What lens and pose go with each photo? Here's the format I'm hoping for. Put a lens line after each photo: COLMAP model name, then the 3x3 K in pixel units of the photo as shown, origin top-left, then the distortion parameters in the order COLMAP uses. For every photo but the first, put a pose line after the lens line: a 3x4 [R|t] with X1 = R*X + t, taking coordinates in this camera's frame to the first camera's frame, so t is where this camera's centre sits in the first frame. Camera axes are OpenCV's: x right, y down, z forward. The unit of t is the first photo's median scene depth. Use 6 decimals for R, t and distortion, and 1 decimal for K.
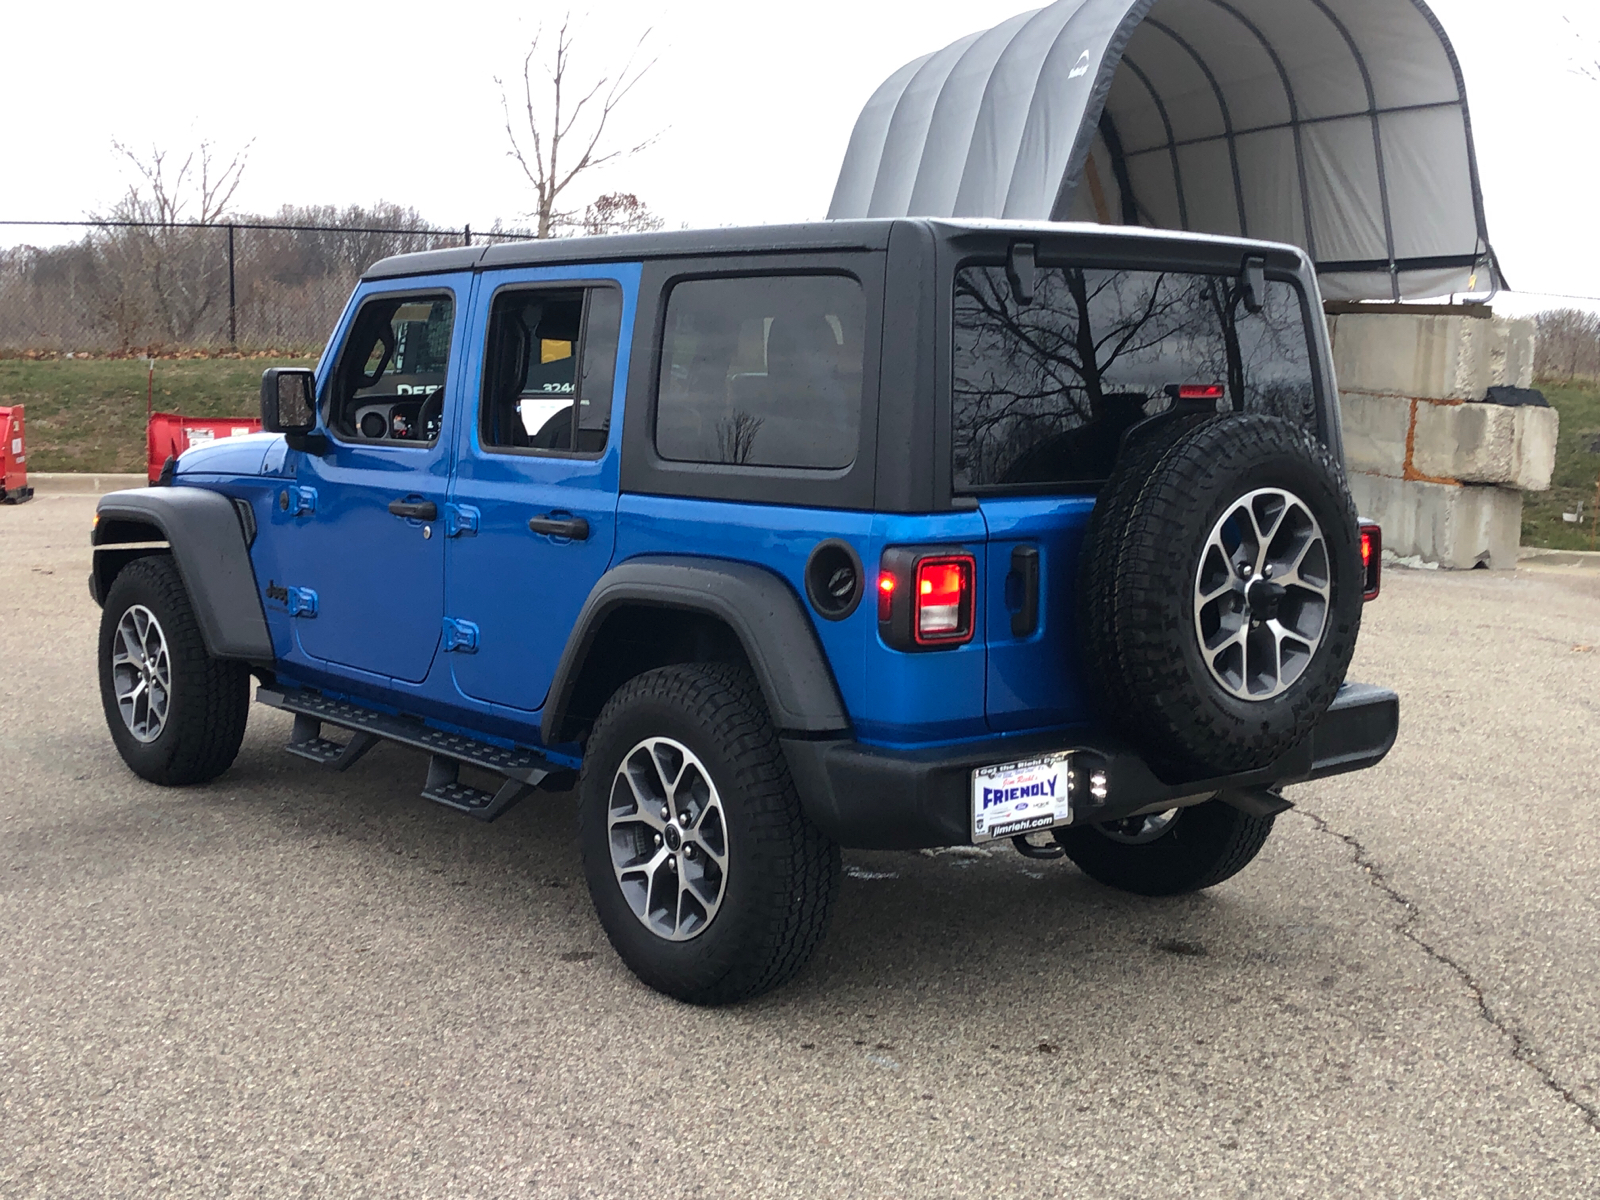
lens RADIAL K [[2056.2, 0, 794.1], [0, 2056.2, 567.1], [0, 0, 1]] dist [0.204548, -0.723213]
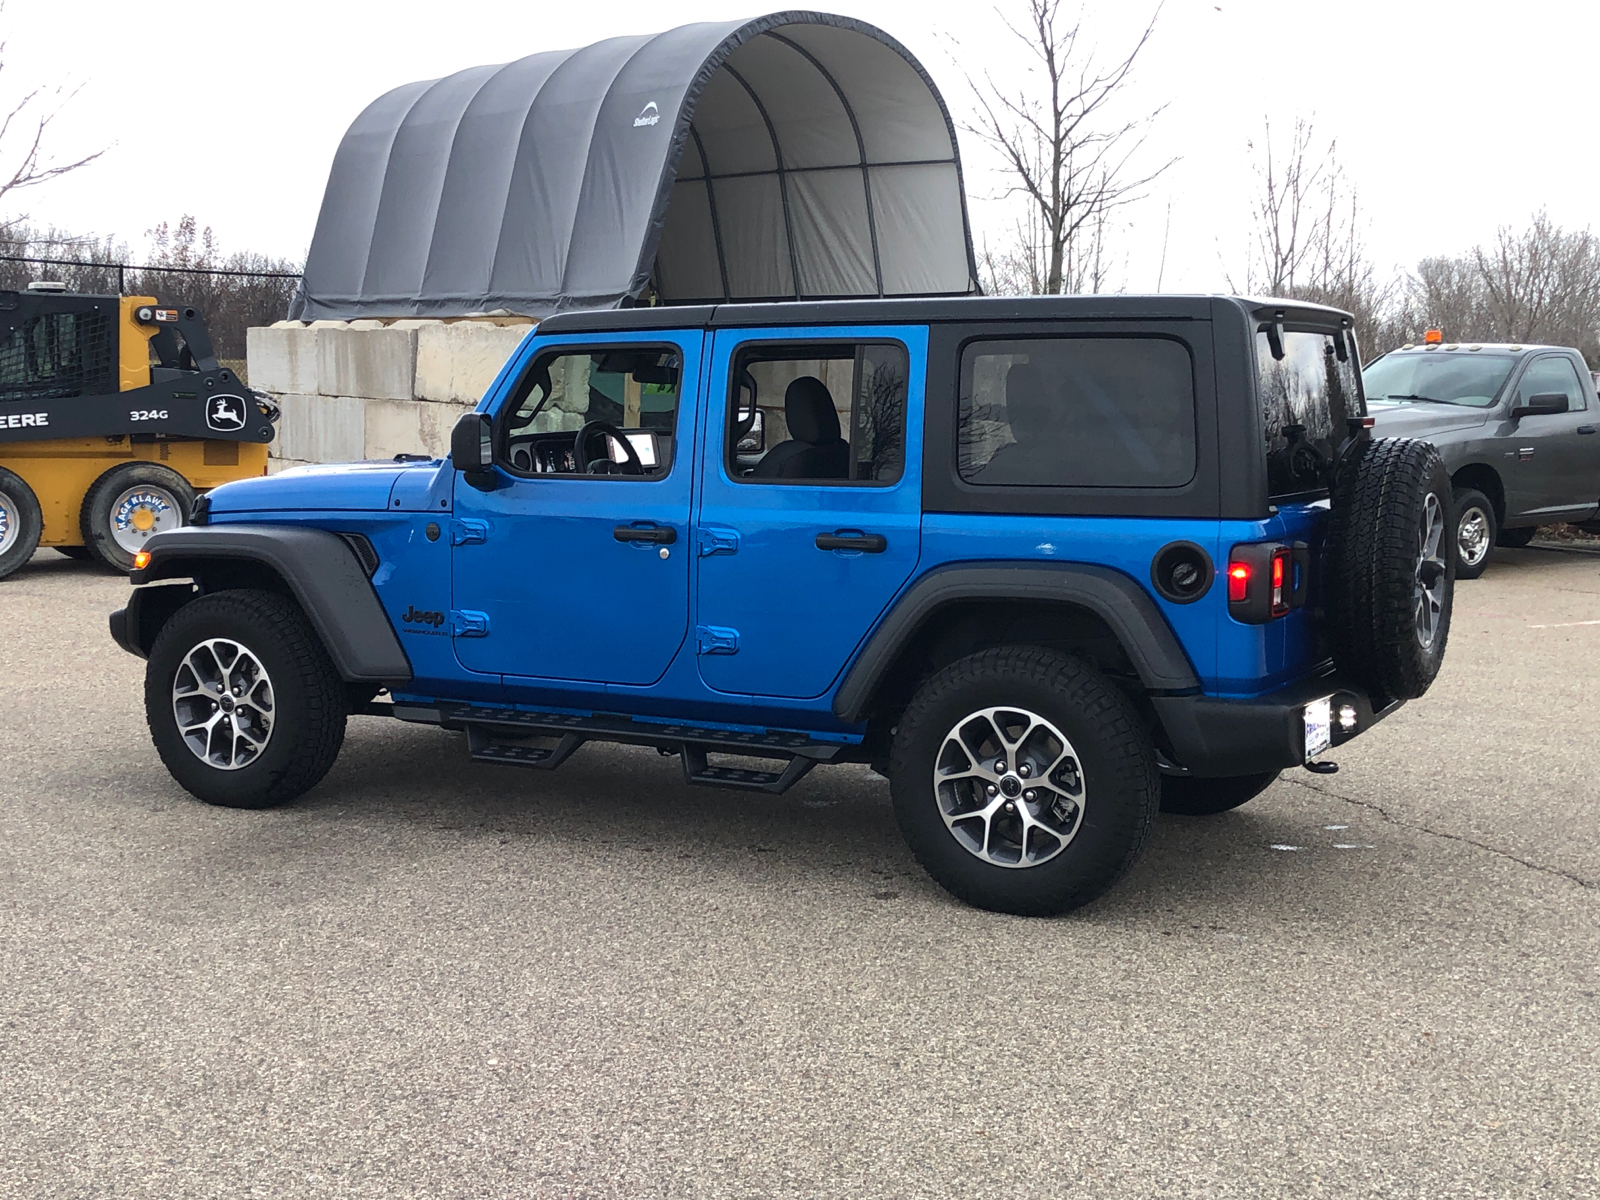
lens RADIAL K [[2056.2, 0, 794.1], [0, 2056.2, 567.1], [0, 0, 1]] dist [0.204548, -0.723213]
pose [[0.924925, -0.042520, 0.377765, -0.531597], [0.044701, 0.998996, 0.002998, -0.009147], [-0.377514, 0.014114, 0.925897, -0.088861]]
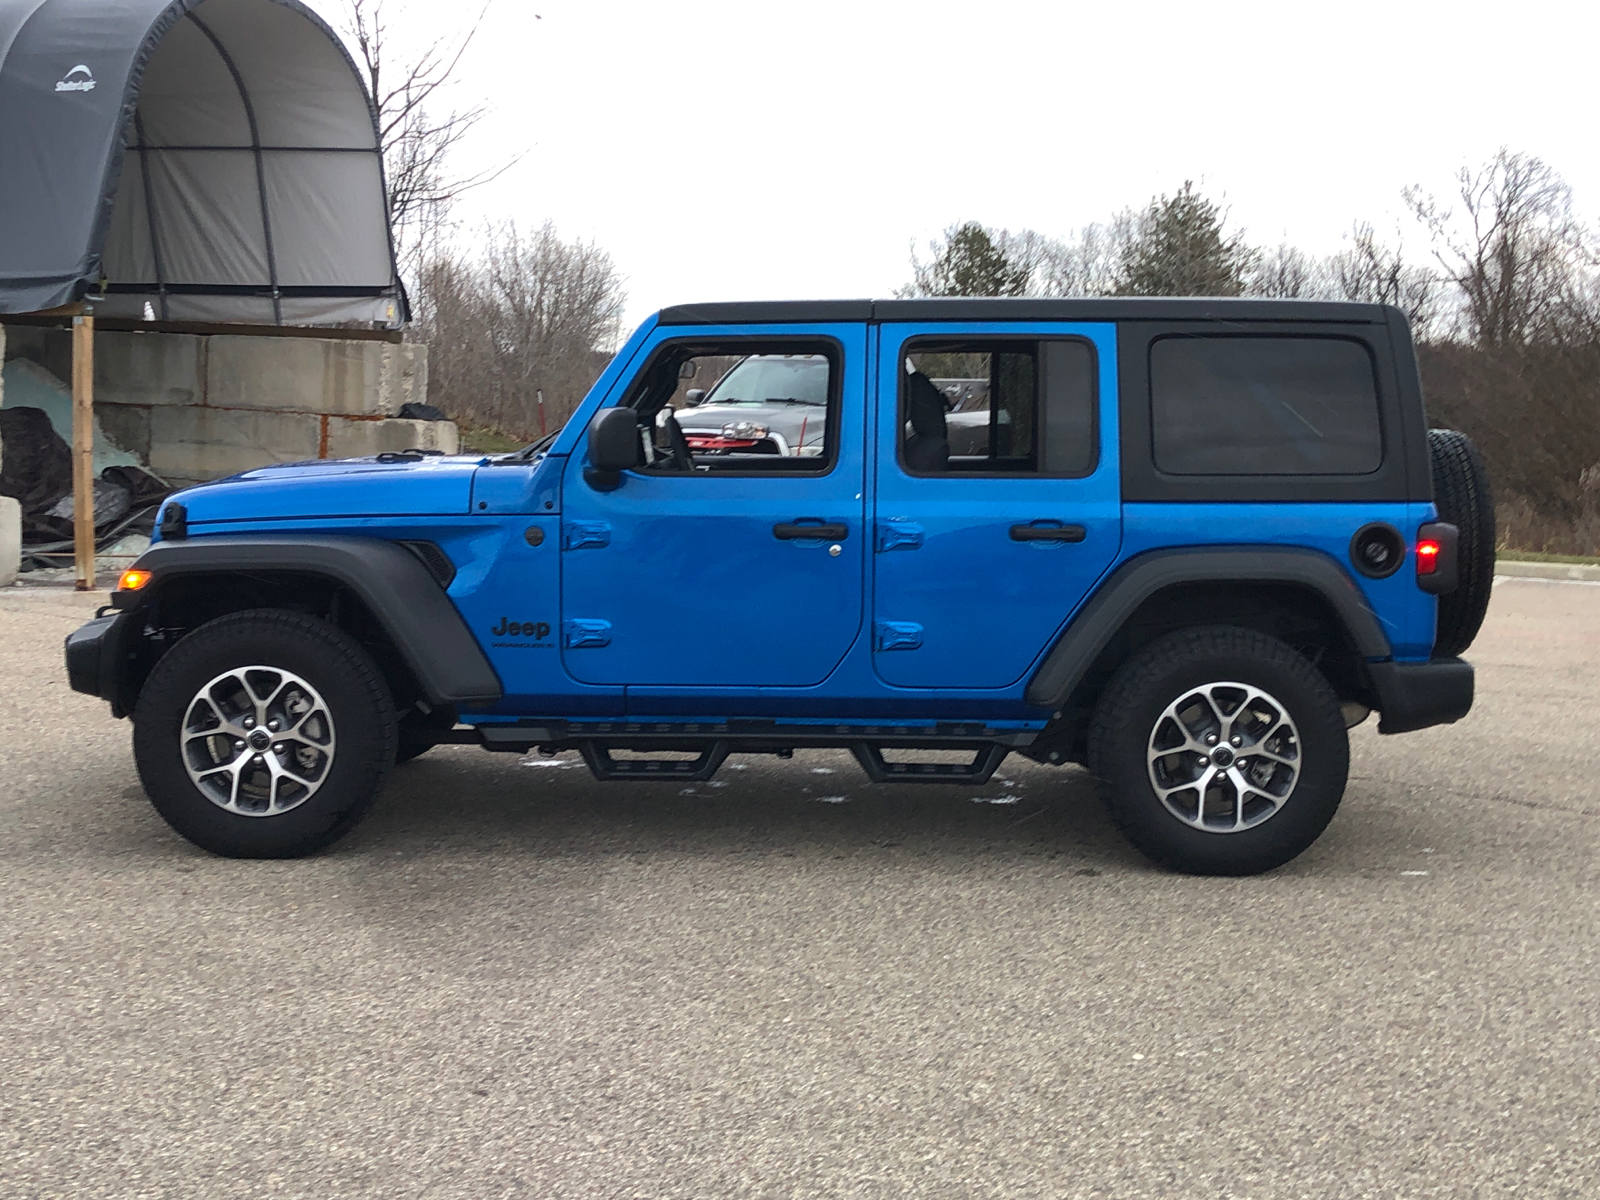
lens RADIAL K [[2056.2, 0, 794.1], [0, 2056.2, 567.1], [0, 0, 1]] dist [0.204548, -0.723213]
pose [[0.642248, -0.069444, 0.763344, -1.028631], [0.071922, 0.996953, 0.030184, -0.042286], [-0.763115, 0.035516, 0.645286, 0.282621]]
